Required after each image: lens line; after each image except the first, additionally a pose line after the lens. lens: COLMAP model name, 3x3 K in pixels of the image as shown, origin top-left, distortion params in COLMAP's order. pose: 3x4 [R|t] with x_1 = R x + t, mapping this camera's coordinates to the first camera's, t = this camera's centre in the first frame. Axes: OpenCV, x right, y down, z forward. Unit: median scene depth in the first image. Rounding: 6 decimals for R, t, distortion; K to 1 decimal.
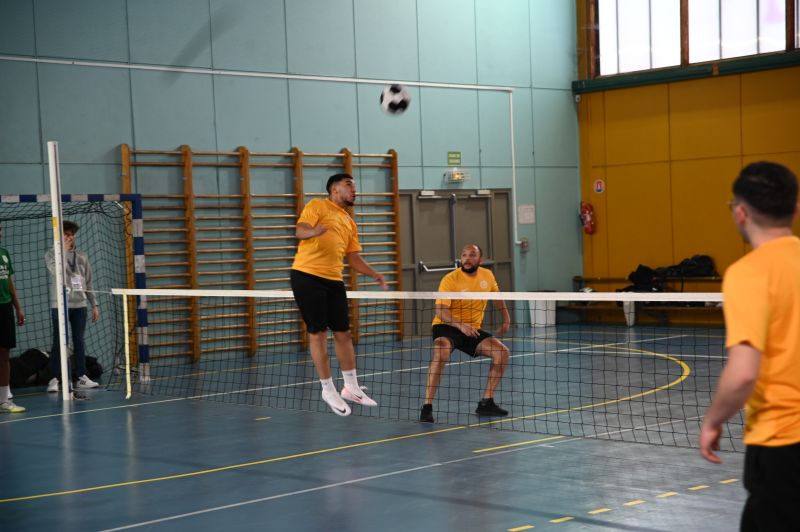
lens RADIAL K [[1557.0, 0, 407.8], [0, 1557.0, 282.7], [0, 0, 1]] dist [0.278650, 0.000000]
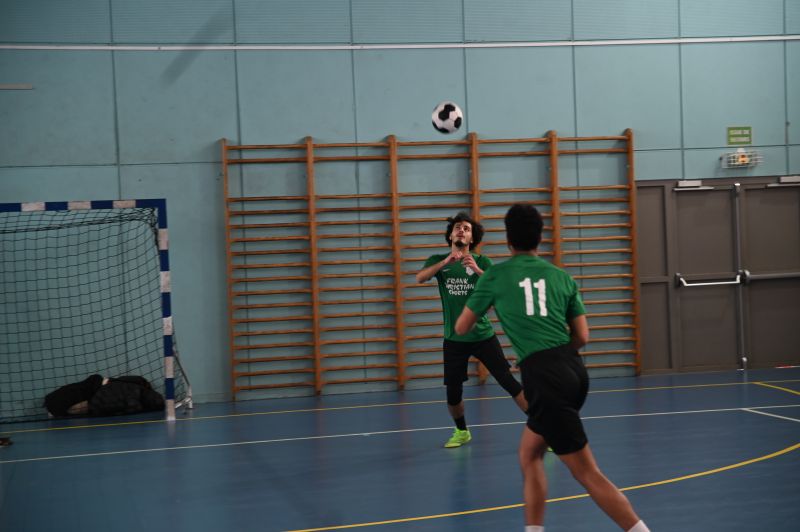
lens RADIAL K [[1557.0, 0, 400.9], [0, 1557.0, 267.4], [0, 0, 1]] dist [0.278650, 0.000000]
pose [[0.856864, 0.008791, -0.515468, 0.296118], [-0.007337, 0.999961, 0.004857, -0.019515], [0.515490, -0.000380, 0.856895, 0.274354]]
